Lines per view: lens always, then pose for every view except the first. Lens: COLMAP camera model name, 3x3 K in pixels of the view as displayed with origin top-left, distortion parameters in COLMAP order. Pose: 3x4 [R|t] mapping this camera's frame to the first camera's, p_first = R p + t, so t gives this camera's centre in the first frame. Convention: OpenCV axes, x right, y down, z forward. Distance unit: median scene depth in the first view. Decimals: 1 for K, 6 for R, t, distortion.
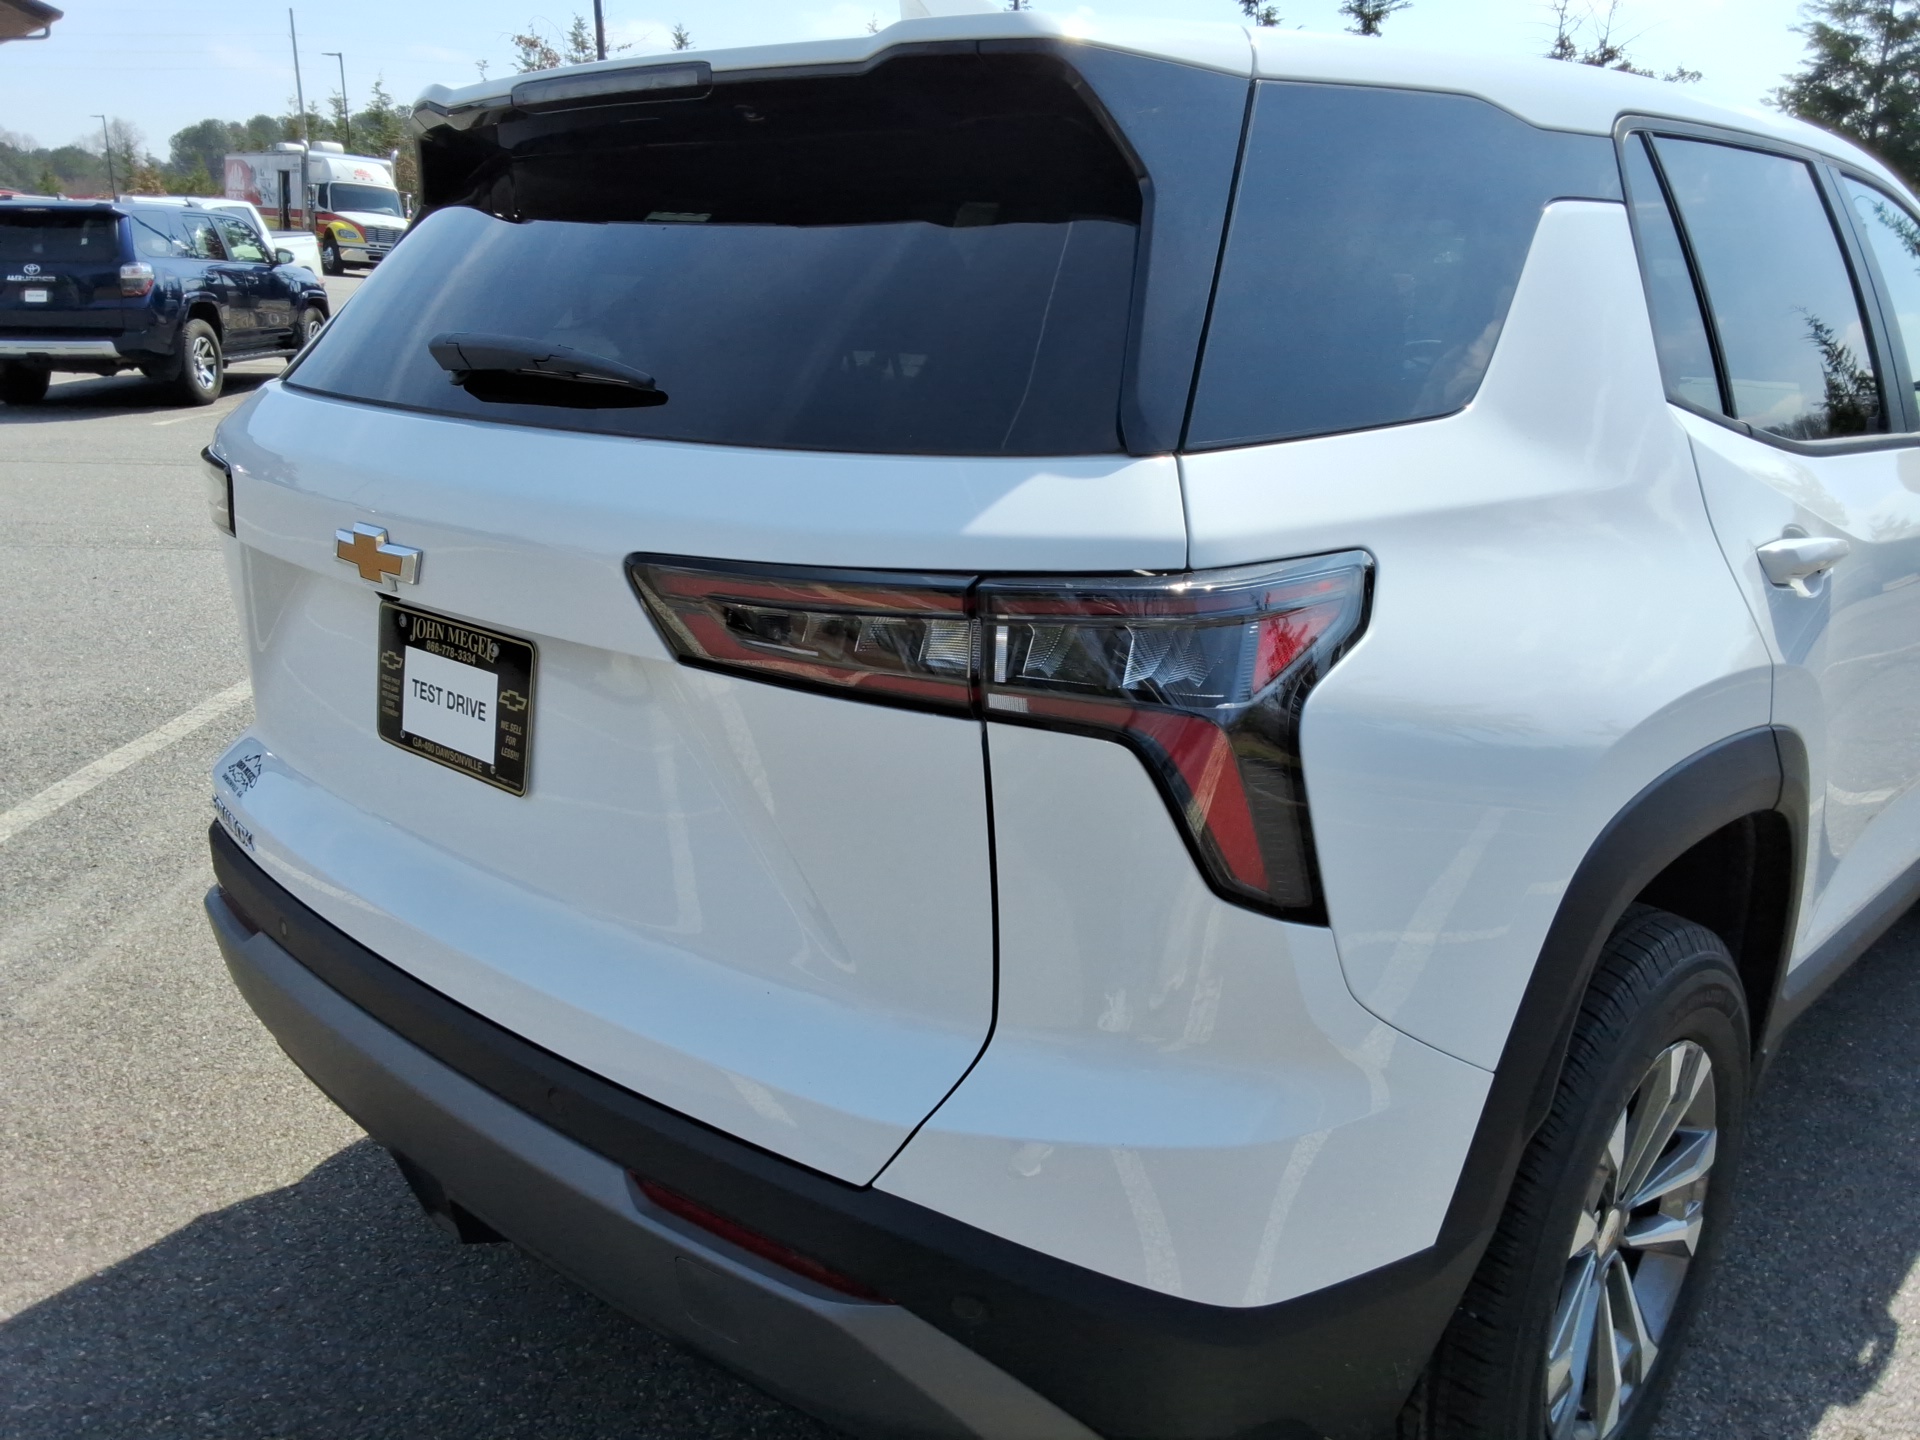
lens RADIAL K [[1528.4, 0, 969.9], [0, 1528.4, 716.9], [0, 0, 1]] dist [0.099214, -0.155281]
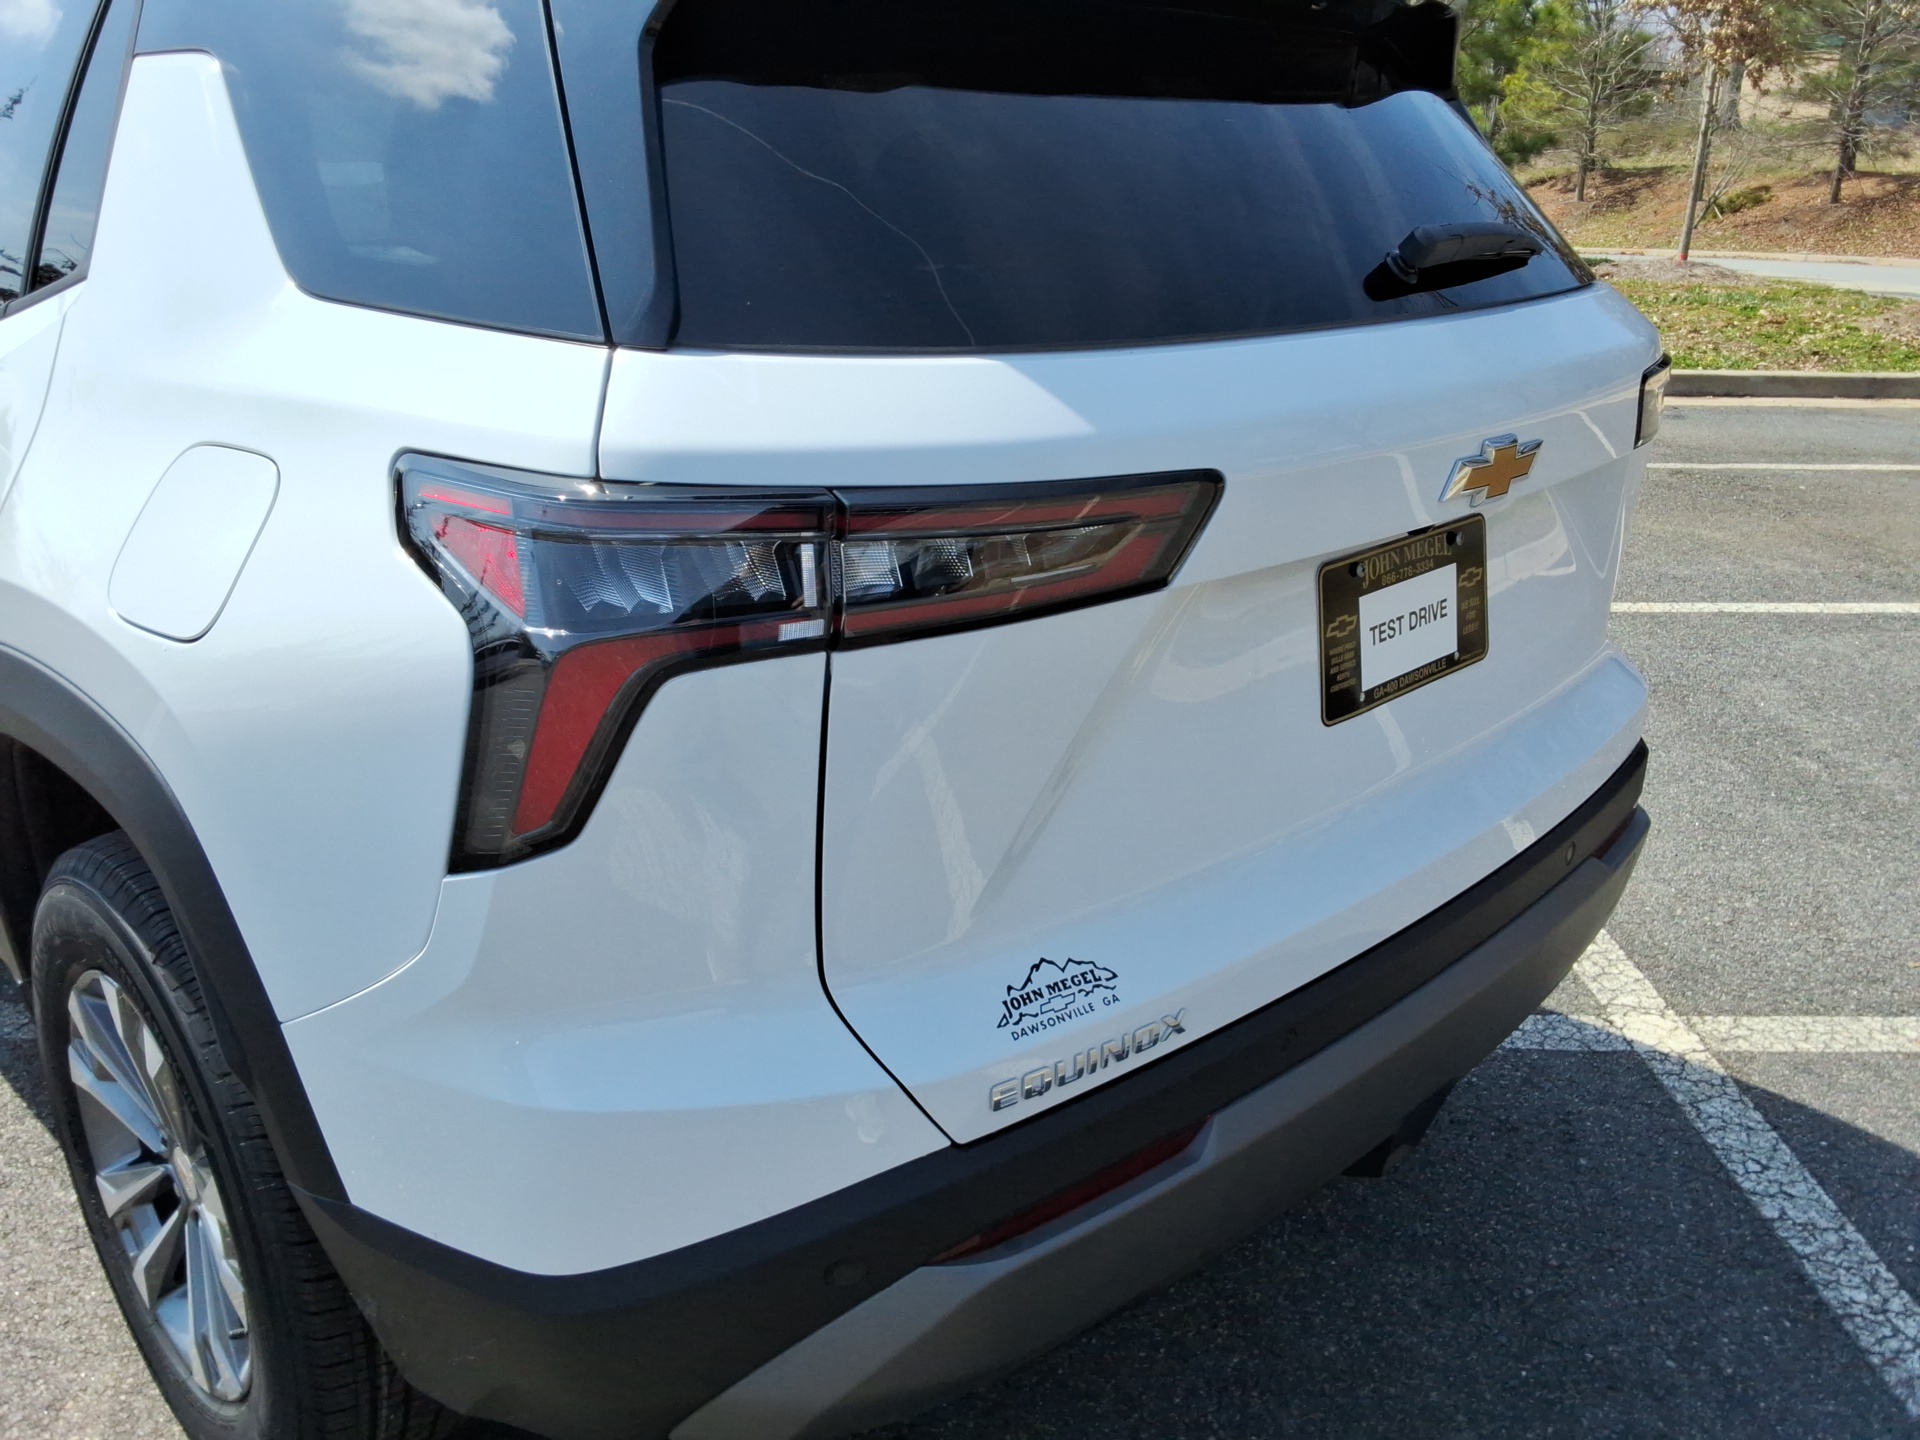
lens RADIAL K [[1528.4, 0, 969.9], [0, 1528.4, 716.9], [0, 0, 1]] dist [0.099214, -0.155281]
pose [[0.021350, -0.347562, 0.937414, -0.702602], [0.262621, 0.906650, 0.330174, -0.191738], [-0.964663, 0.239136, 0.110634, 0.657681]]
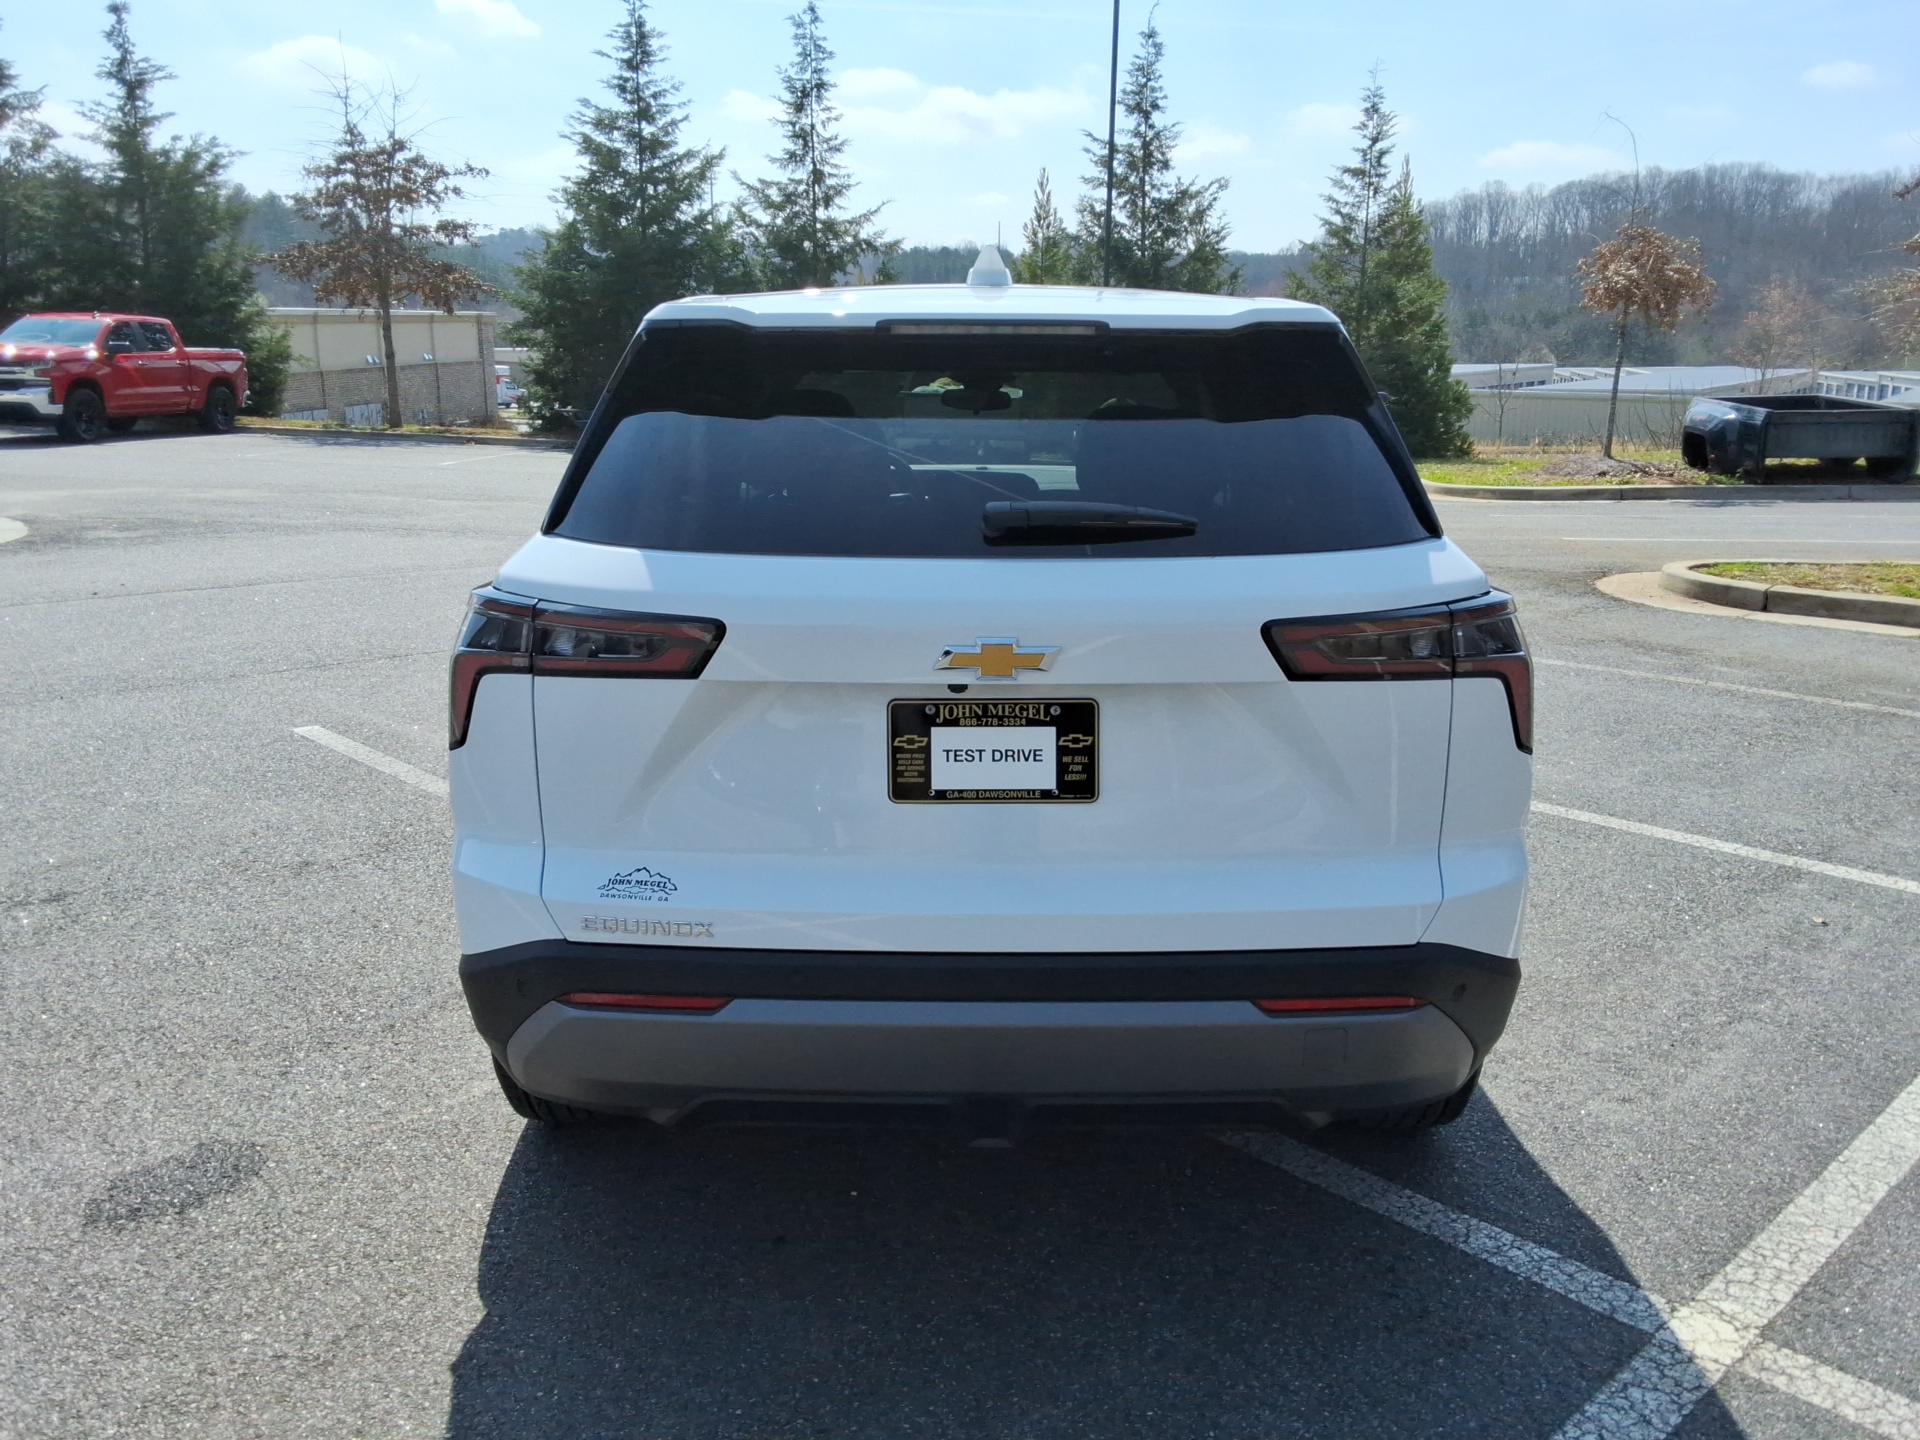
lens RADIAL K [[1528.4, 0, 969.9], [0, 1528.4, 716.9], [0, 0, 1]] dist [0.099214, -0.155281]
pose [[0.730421, -0.162125, 0.663476, -0.720297], [0.189711, 0.981352, 0.030948, -0.052704], [-0.656121, 0.103263, 0.747558, -0.023465]]
